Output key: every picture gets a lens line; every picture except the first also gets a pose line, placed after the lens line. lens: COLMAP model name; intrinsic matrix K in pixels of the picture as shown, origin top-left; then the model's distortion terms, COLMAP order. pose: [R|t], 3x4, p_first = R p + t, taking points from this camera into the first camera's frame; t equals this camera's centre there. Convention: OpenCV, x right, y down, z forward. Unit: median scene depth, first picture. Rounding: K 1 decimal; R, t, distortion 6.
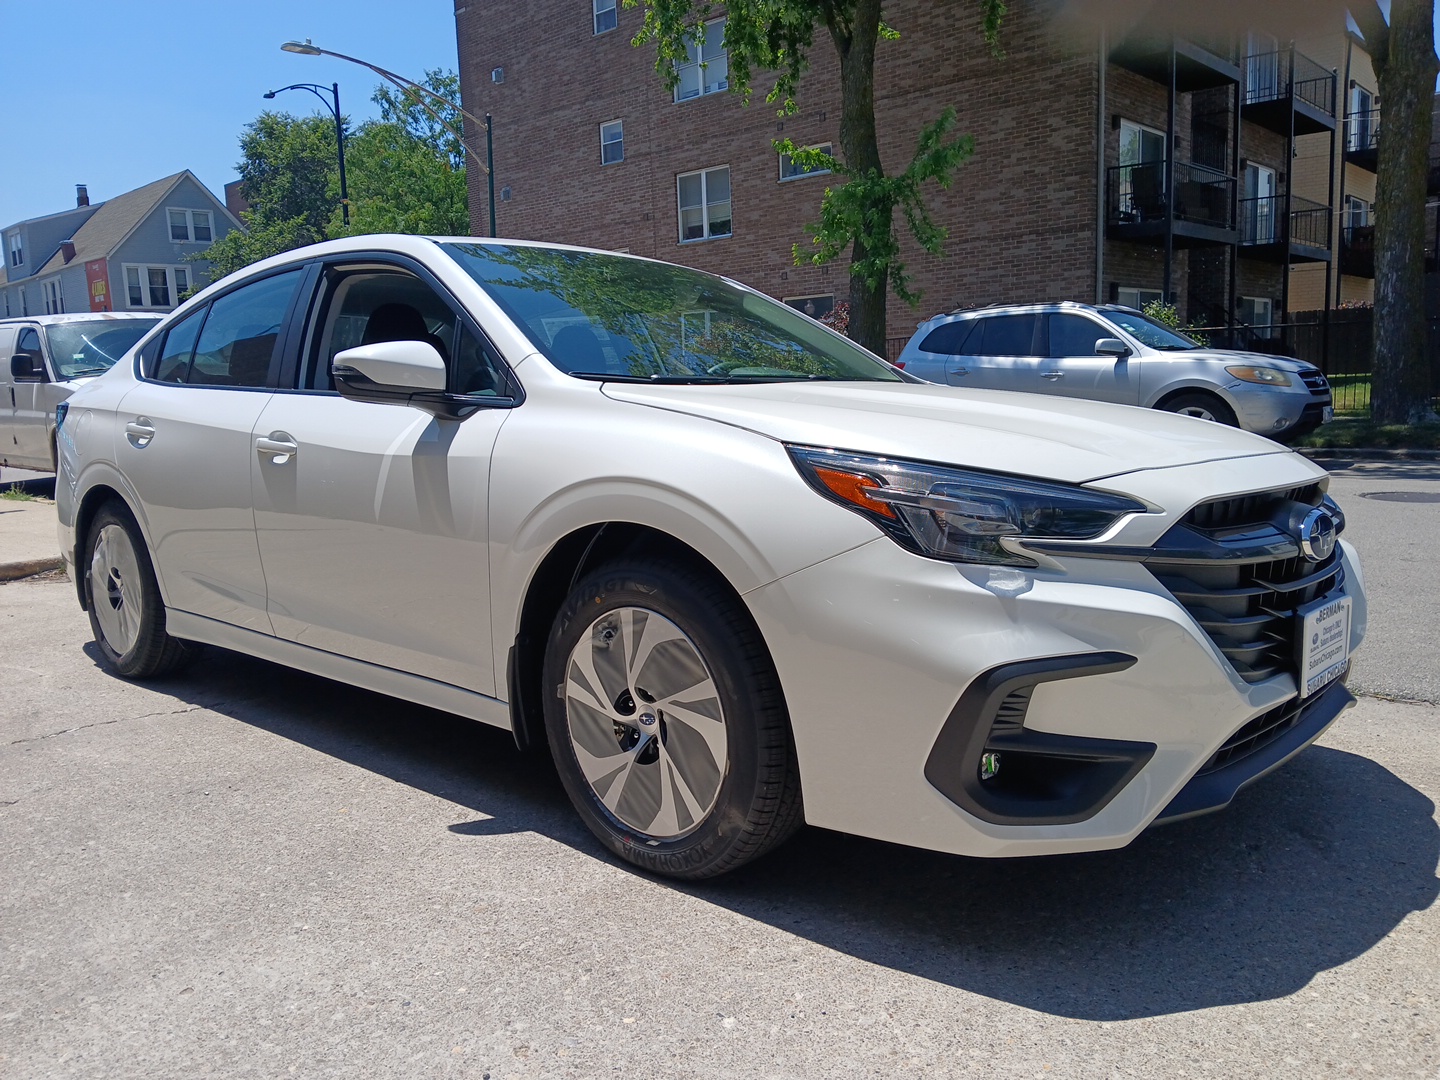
lens RADIAL K [[1115.4, 0, 720.0], [0, 1115.4, 540.0], [0, 0, 1]] dist [0.065716, -0.125195]
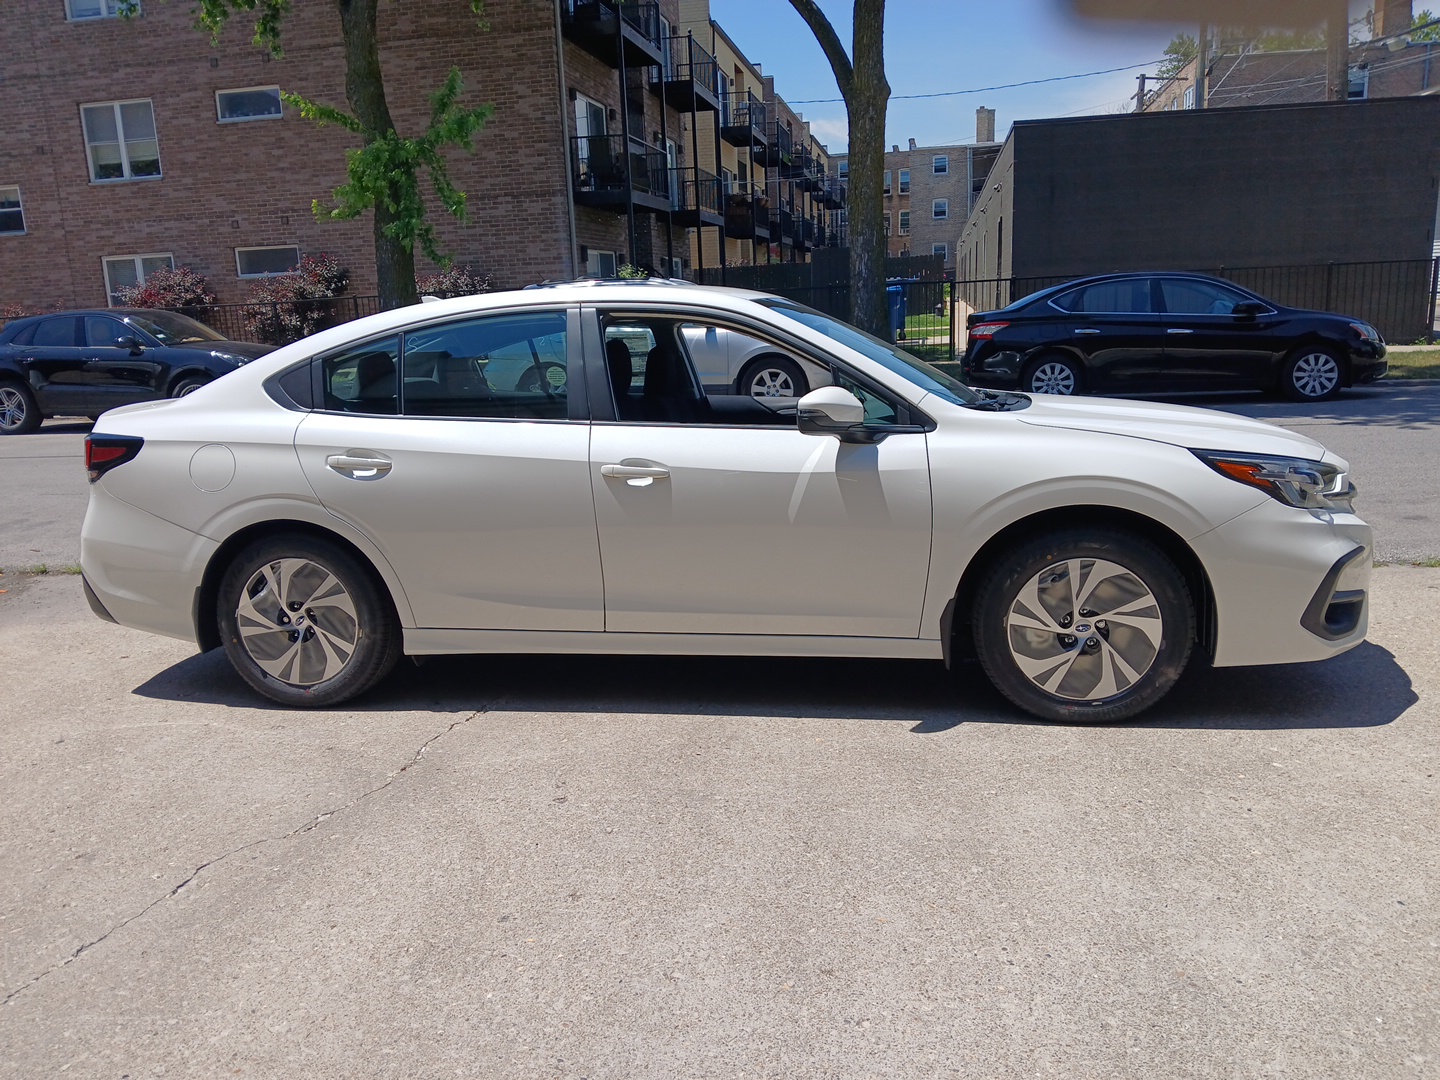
lens RADIAL K [[1115.4, 0, 720.0], [0, 1115.4, 540.0], [0, 0, 1]] dist [0.065716, -0.125195]
pose [[0.853425, -0.114145, 0.508564, -0.128291], [0.089147, 0.993314, 0.073346, -0.012381], [-0.513536, -0.017258, 0.857895, -0.009079]]
